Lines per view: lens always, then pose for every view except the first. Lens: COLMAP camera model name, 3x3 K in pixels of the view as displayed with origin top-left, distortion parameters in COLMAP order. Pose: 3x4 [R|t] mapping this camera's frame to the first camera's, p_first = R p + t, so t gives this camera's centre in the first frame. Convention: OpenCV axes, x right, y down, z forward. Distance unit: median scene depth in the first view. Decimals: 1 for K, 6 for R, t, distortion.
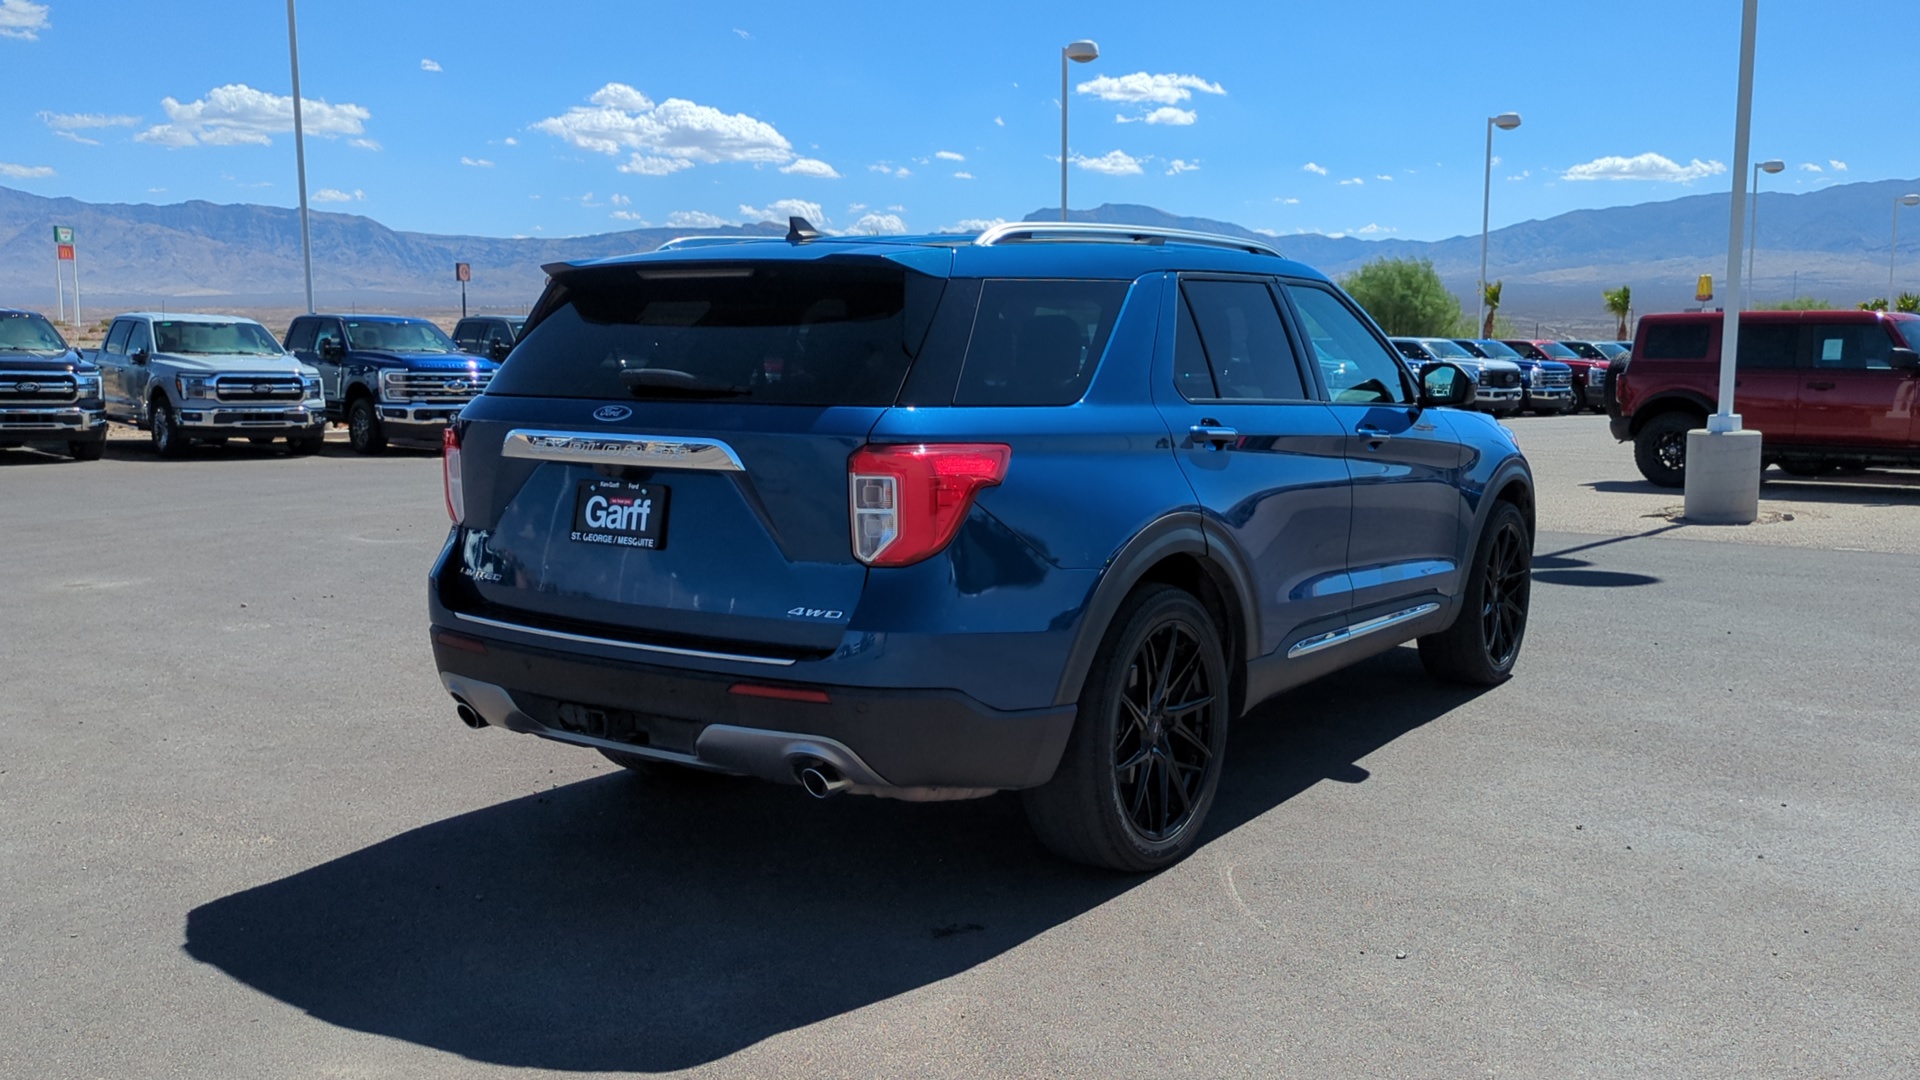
lens RADIAL K [[1622.6, 0, 983.7], [0, 1622.6, 548.4], [0, 0, 1]] dist [0.071291, -0.098769]
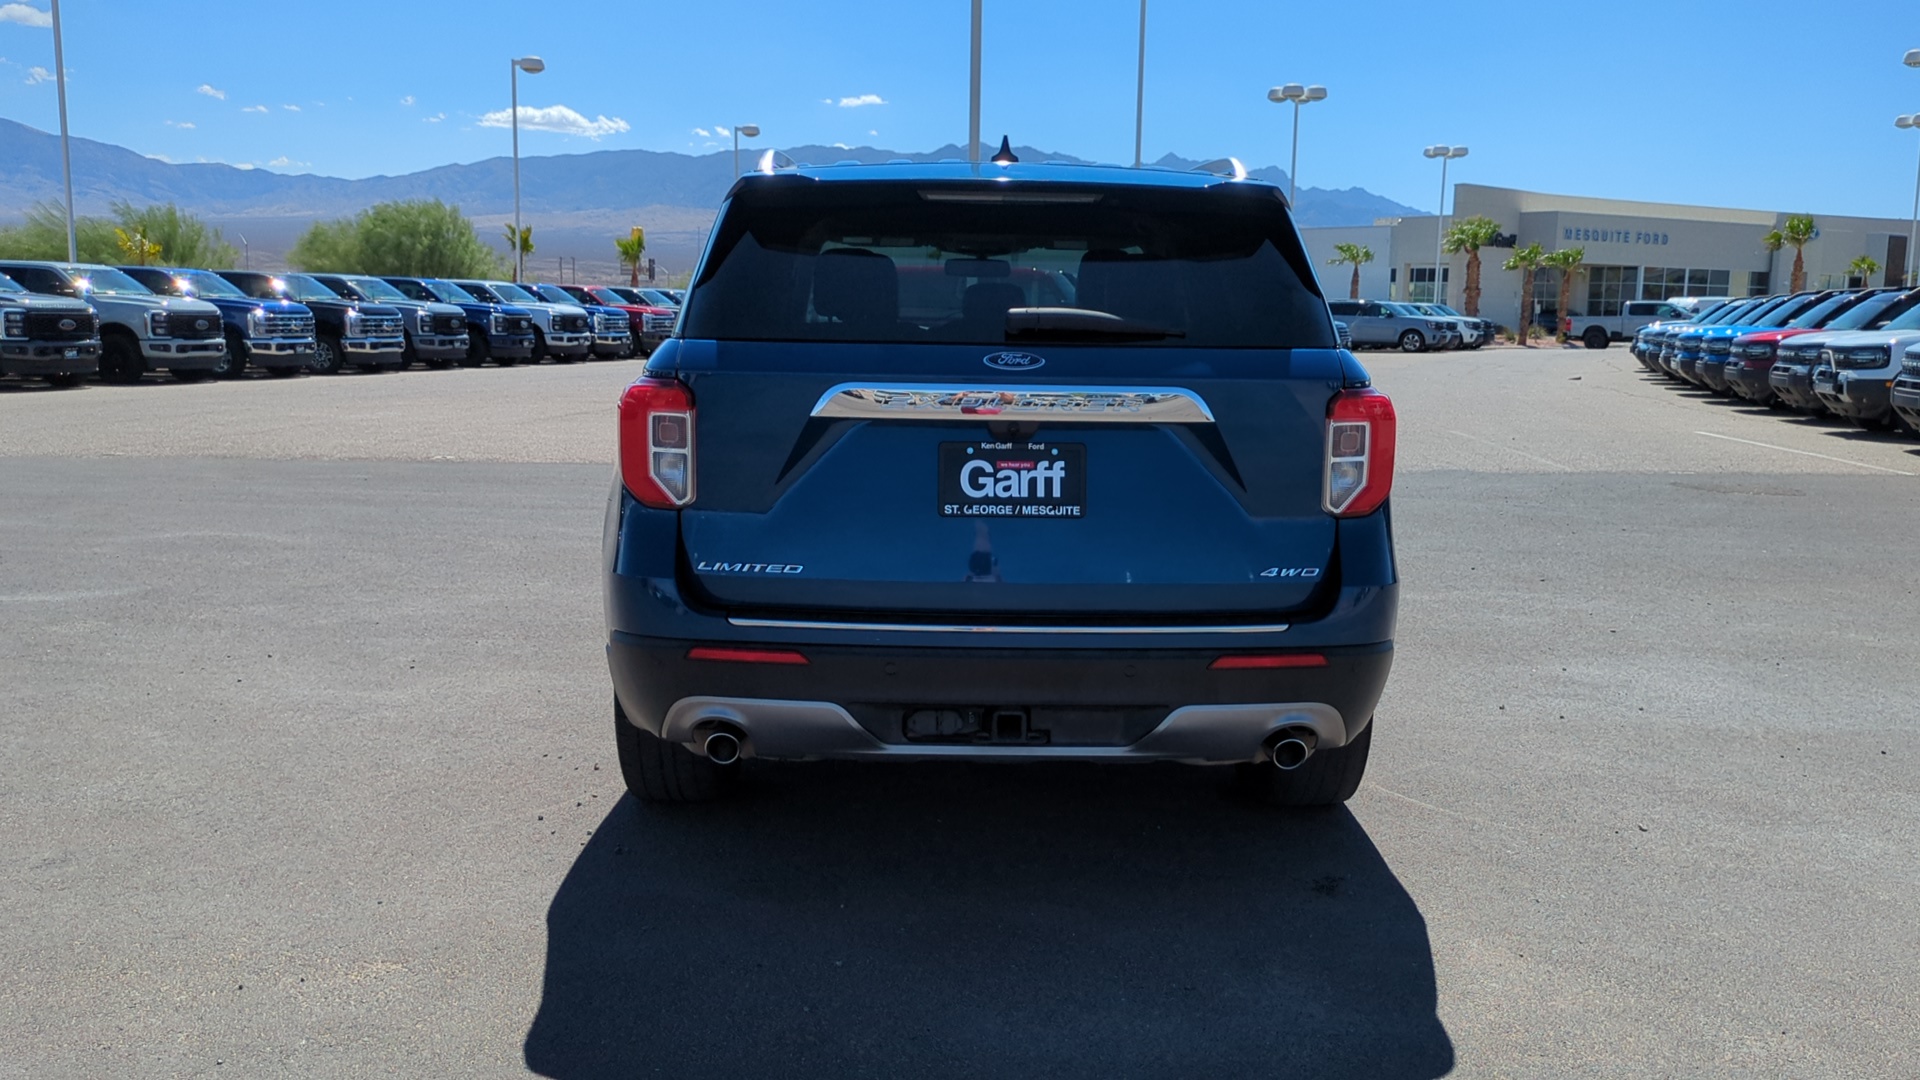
lens RADIAL K [[1622.6, 0, 983.7], [0, 1622.6, 548.4], [0, 0, 1]] dist [0.071291, -0.098769]
pose [[0.817239, -0.077581, 0.571053, -0.721783], [0.058533, 0.996947, 0.051675, -0.030043], [-0.573319, -0.008805, 0.819285, 0.311790]]
